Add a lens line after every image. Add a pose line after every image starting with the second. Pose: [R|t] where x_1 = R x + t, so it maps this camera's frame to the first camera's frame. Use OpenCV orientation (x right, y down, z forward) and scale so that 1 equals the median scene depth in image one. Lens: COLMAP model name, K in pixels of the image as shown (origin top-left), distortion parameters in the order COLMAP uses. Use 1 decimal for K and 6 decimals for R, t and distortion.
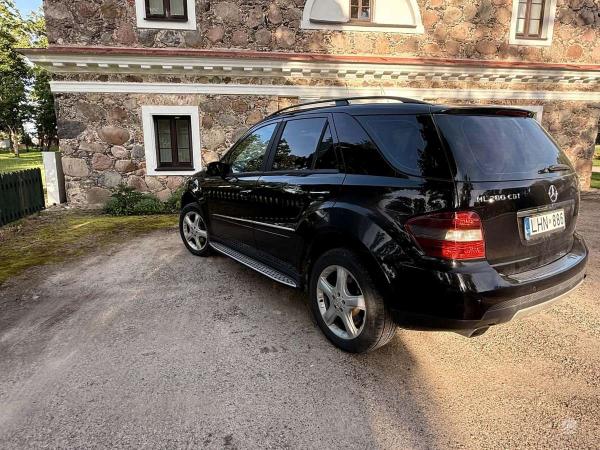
lens RADIAL K [[373.1, 0, 300.0], [0, 373.1, 225.0], [0, 0, 1]] dist [0.006942, 0.001131]
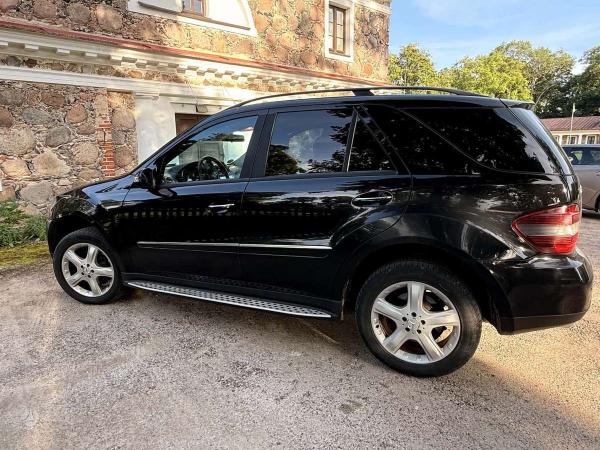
lens RADIAL K [[373.1, 0, 300.0], [0, 373.1, 225.0], [0, 0, 1]] dist [0.006942, 0.001131]
pose [[0.864548, -0.113705, 0.489518, -0.128954], [0.119055, 0.992680, 0.020313, -0.016546], [-0.488244, 0.040718, 0.871757, 0.092351]]
